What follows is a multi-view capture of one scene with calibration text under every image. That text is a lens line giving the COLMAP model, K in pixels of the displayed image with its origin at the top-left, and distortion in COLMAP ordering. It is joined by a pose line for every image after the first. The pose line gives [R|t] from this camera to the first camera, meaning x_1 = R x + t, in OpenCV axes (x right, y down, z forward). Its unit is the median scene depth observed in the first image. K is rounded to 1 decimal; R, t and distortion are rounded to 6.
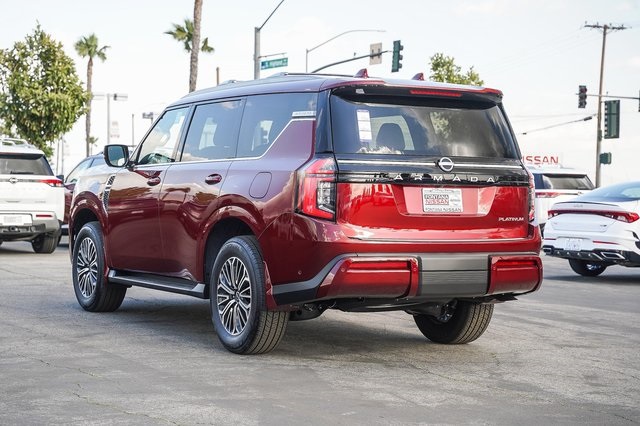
lens RADIAL K [[1252.8, 0, 320.2], [0, 1252.8, 198.4], [0, 0, 1]] dist [0.756942, 0.045171]
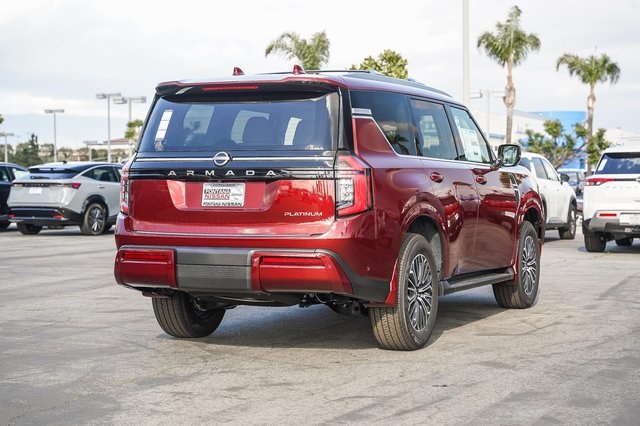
lens RADIAL K [[1252.8, 0, 320.2], [0, 1252.8, 198.4], [0, 0, 1]] dist [0.756942, 0.045171]
pose [[0.579526, -0.007366, -0.814920, 0.947649], [0.005238, 0.999972, -0.005313, 0.009913], [0.814937, -0.001190, 0.579549, 0.480815]]
